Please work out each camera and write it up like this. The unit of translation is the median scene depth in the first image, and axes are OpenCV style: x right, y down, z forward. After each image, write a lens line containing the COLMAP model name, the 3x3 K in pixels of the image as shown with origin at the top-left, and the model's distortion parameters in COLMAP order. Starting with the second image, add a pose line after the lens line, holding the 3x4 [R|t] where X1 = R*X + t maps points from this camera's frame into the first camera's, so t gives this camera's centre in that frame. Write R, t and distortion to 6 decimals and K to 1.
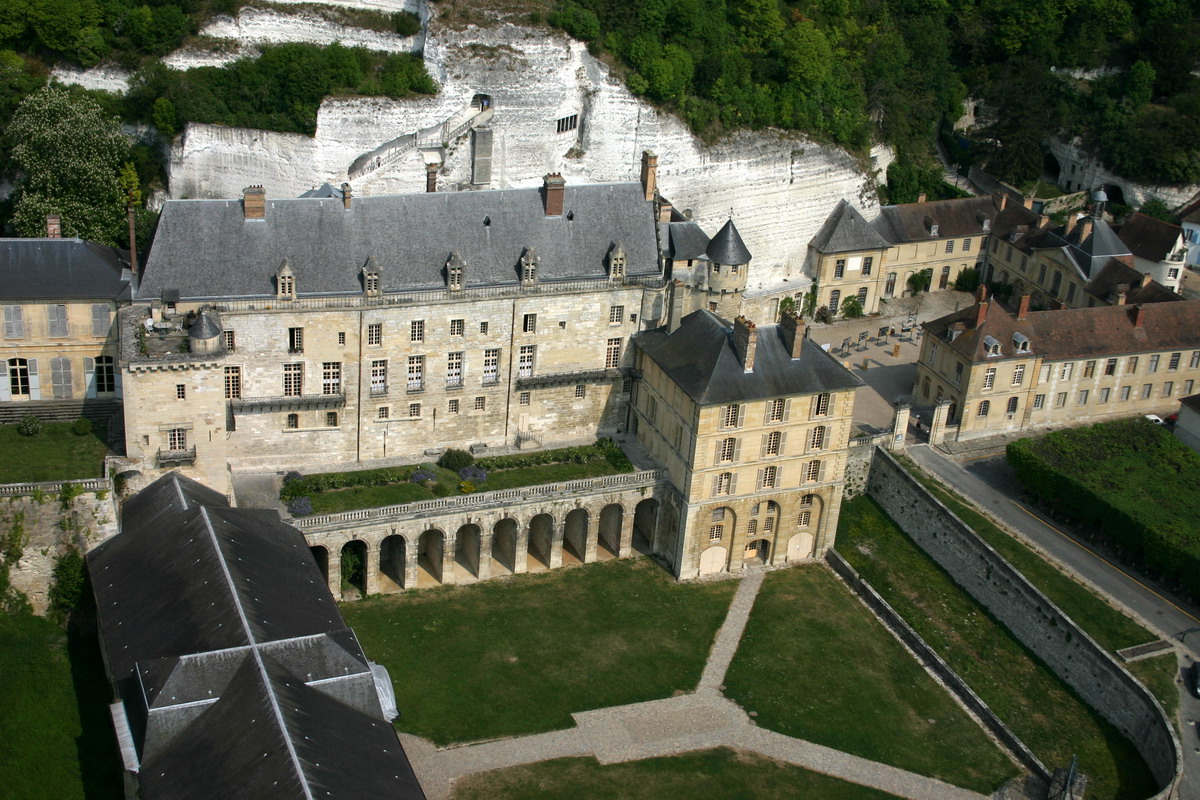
lens RADIAL K [[1631.5, 0, 601.2], [0, 1631.5, 384.6], [0, 0, 1]] dist [-0.036141, 0.038105]
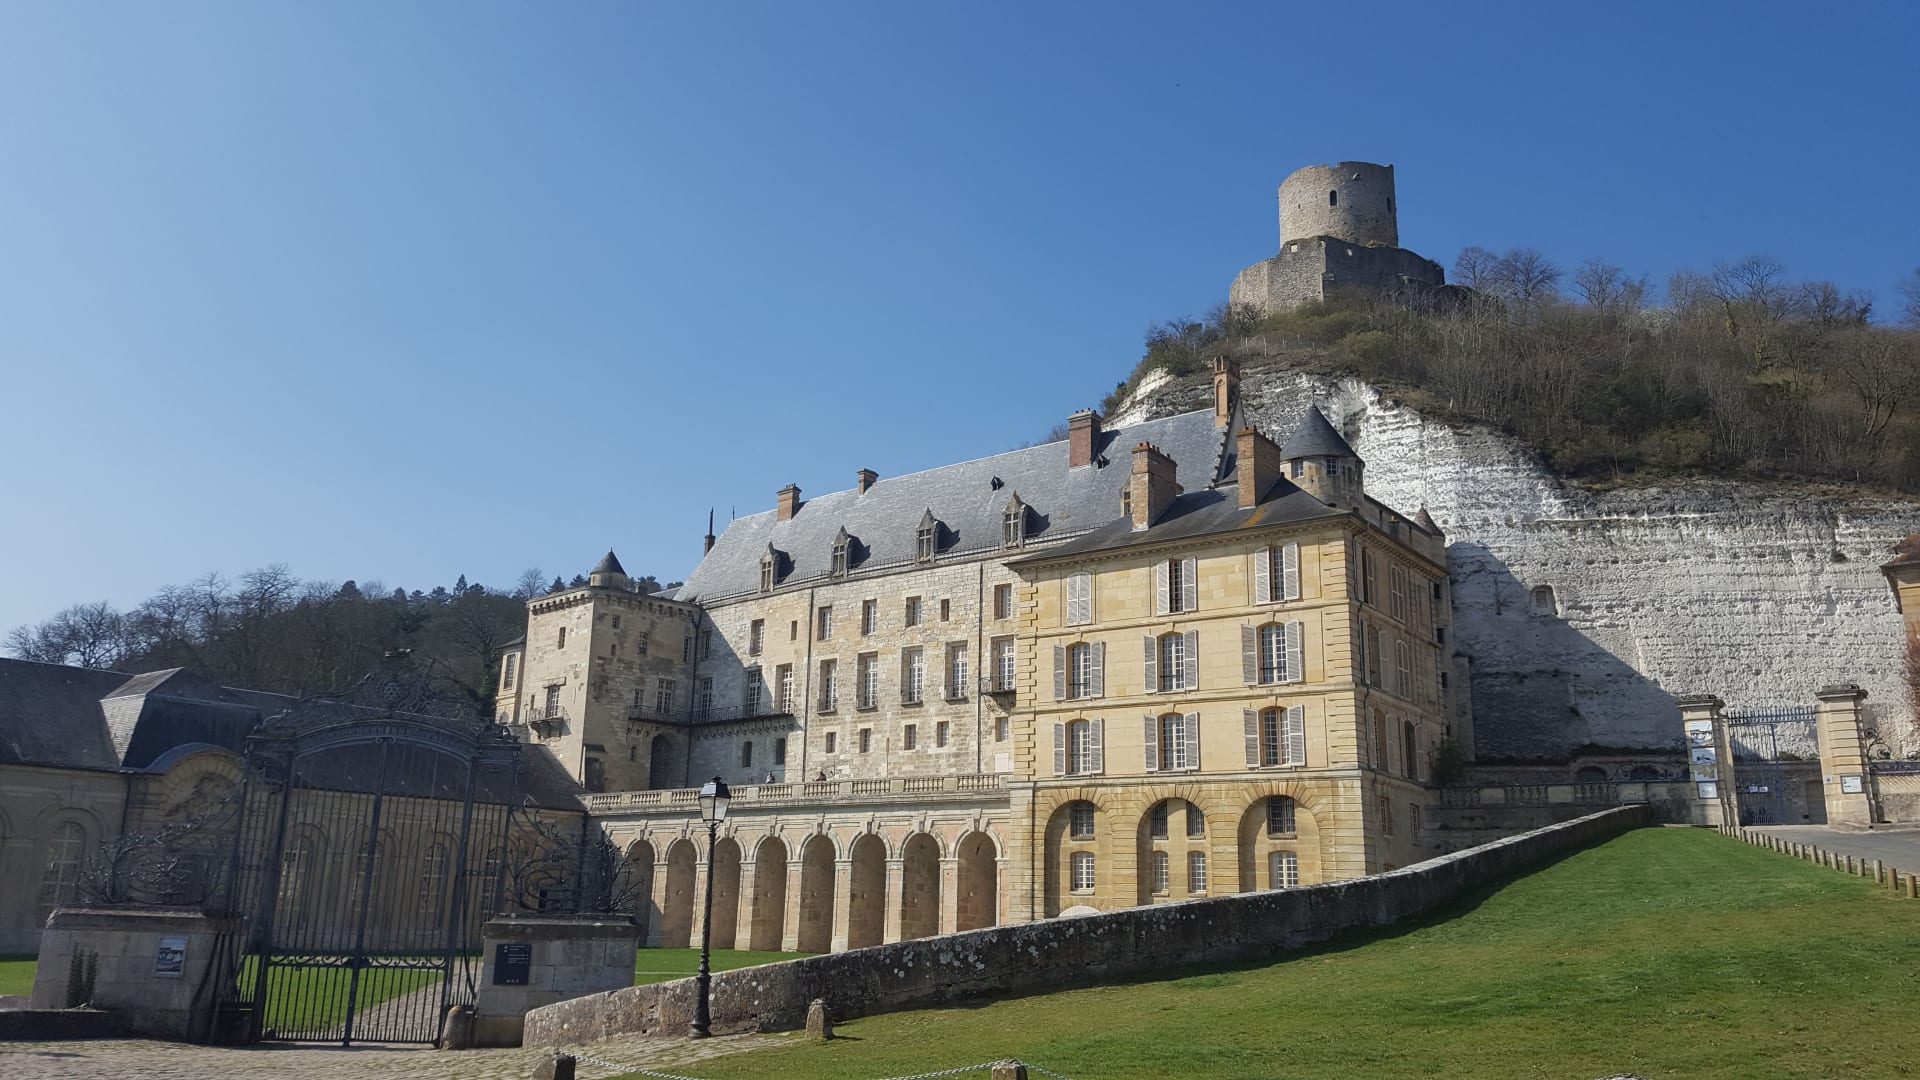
lens RADIAL K [[1395.8, 0, 960.0], [0, 1395.8, 540.0], [0, 0, 1]] dist [0.110538, 0.000153]
pose [[0.515151, -0.288542, -0.807071, 0.405139], [-0.352851, 0.786738, -0.506497, 0.232856], [0.781099, 0.545698, 0.303477, 0.795313]]
